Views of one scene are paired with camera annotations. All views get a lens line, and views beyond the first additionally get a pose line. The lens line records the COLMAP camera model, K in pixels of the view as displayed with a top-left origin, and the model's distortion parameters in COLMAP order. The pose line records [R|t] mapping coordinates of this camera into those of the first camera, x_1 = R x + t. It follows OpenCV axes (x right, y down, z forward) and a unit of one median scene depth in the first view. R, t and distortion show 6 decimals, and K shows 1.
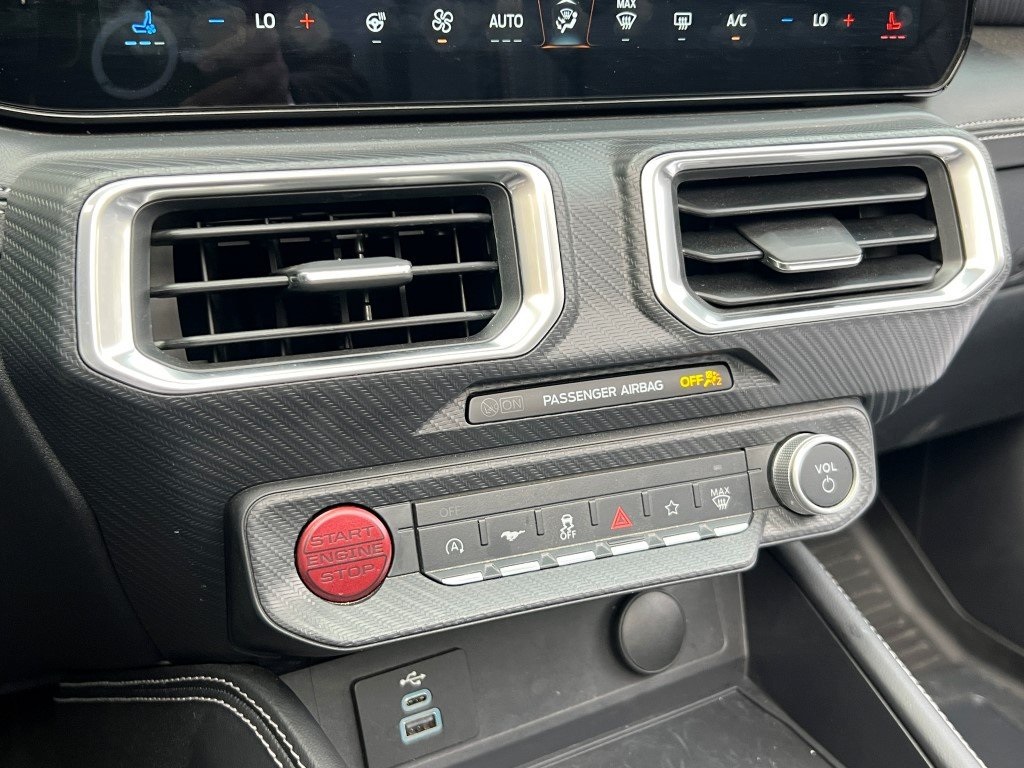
lens RADIAL K [[1092.6, 0, 512.0], [0, 1092.6, 384.0], [0, 0, 1]] dist [0.082777, -0.038292]
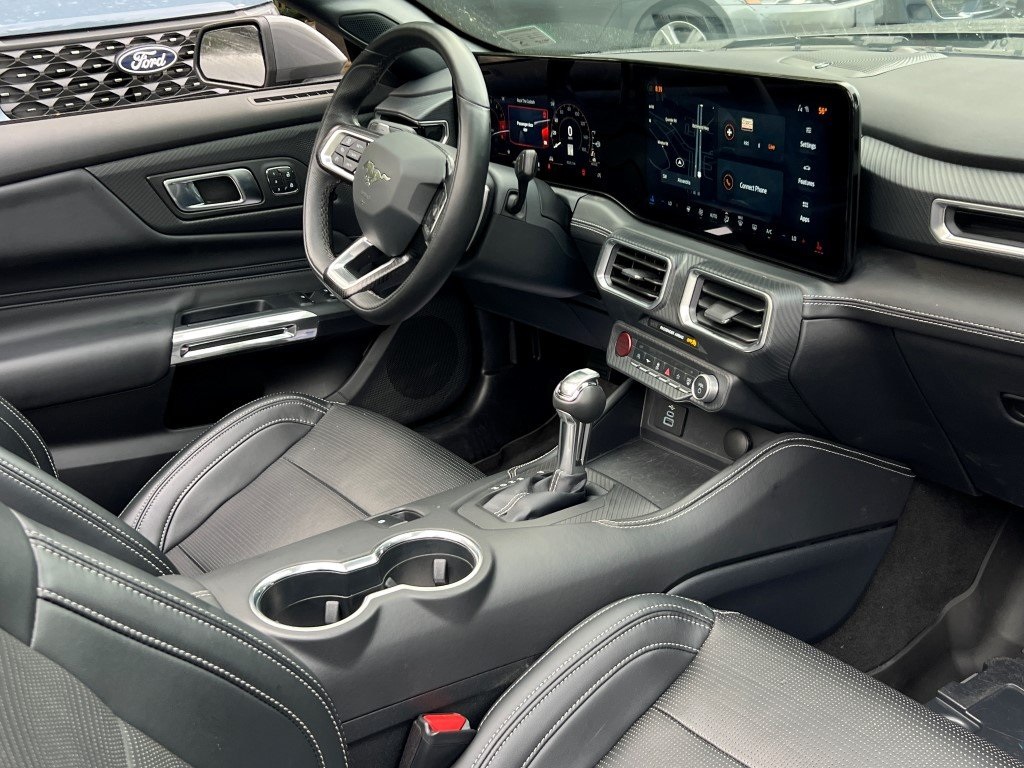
lens RADIAL K [[1092.6, 0, 512.0], [0, 1092.6, 384.0], [0, 0, 1]] dist [0.082777, -0.038292]
pose [[0.095670, 0.365971, -0.925696, 2.919305], [-0.246241, 0.909759, 0.334221, -0.773676], [0.964475, 0.195970, 0.177154, -0.007371]]
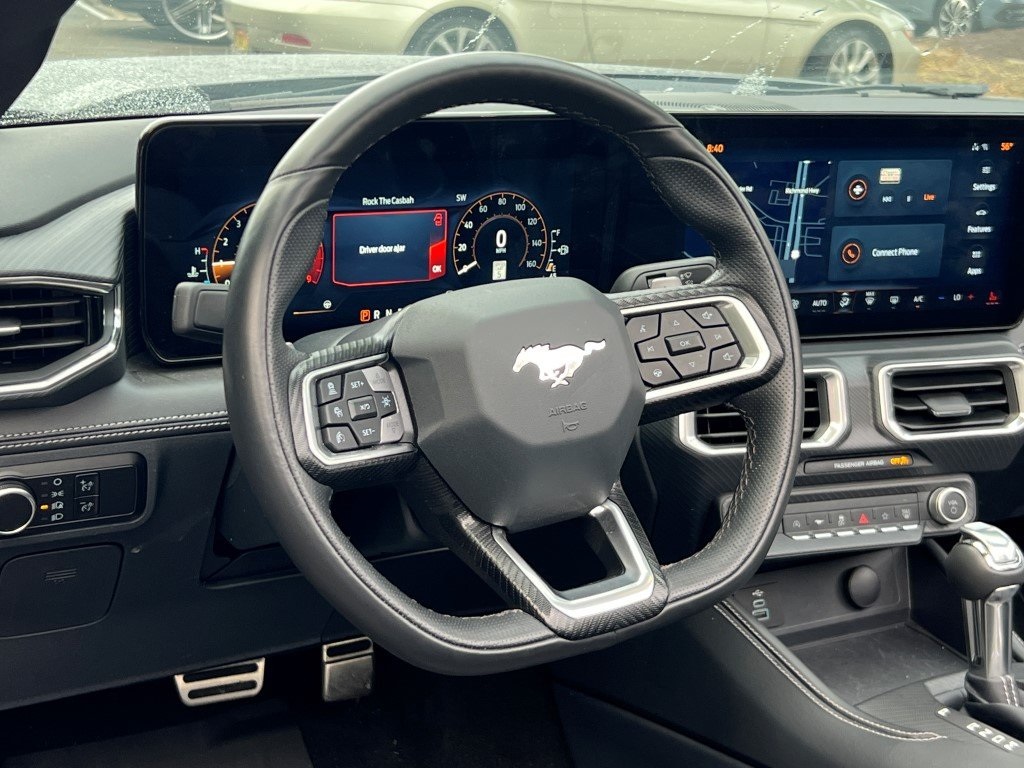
lens RADIAL K [[1602.9, 0, 512.0], [0, 1602.9, 384.0], [0, 0, 1]] dist [0.078506, -0.001928]
pose [[0.998861, 0.046600, -0.010286, -0.597057], [-0.047104, 0.997325, -0.055895, 0.061000], [0.007654, 0.056316, 0.998384, -2.329394]]
